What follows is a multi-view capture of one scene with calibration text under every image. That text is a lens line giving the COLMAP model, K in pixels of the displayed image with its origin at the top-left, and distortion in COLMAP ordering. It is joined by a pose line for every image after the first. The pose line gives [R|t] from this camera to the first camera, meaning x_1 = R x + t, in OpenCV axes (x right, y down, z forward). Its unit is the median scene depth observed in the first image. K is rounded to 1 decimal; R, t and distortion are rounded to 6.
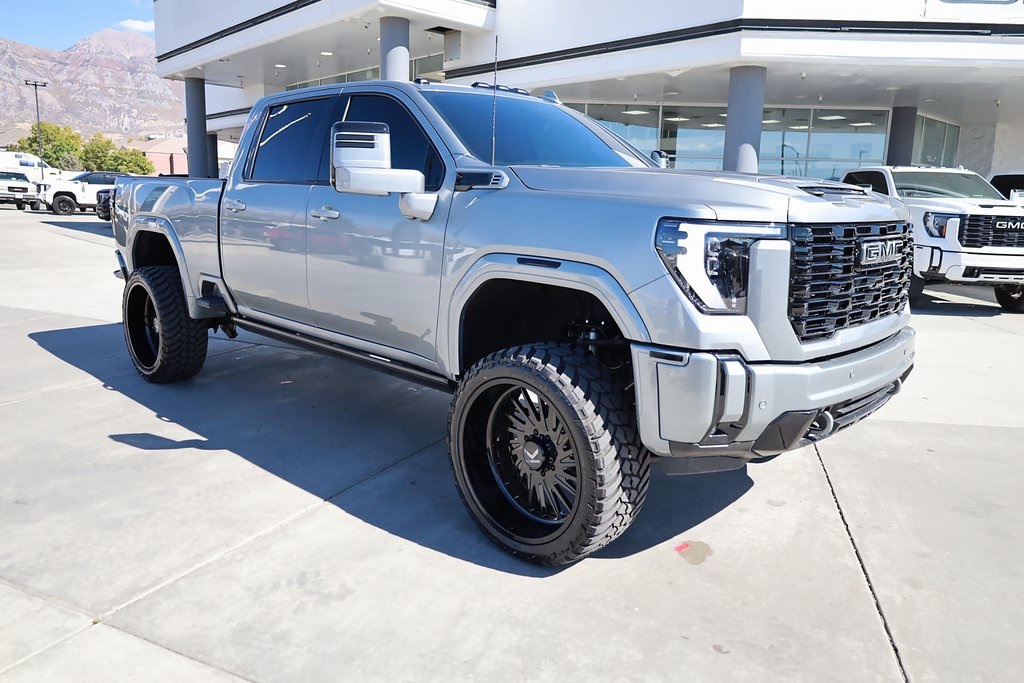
lens RADIAL K [[774.6, 0, 512.0], [0, 774.6, 341.5], [0, 0, 1]] dist [-0.010458, 0.000451]
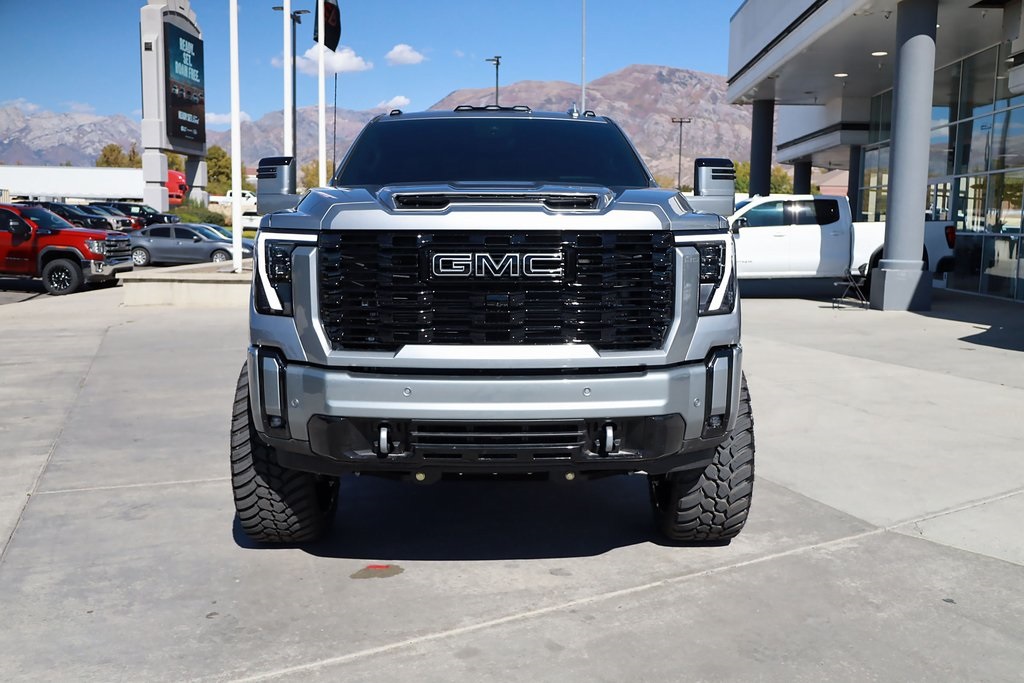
lens RADIAL K [[1013.0, 0, 512.0], [0, 1013.0, 341.5], [0, 0, 1]] dist [0.023395, -0.023799]
pose [[0.678428, 0.061757, -0.732067, 1.239960], [-0.124741, 0.991675, -0.031944, 0.004555], [0.724000, 0.112990, 0.680484, 0.220554]]
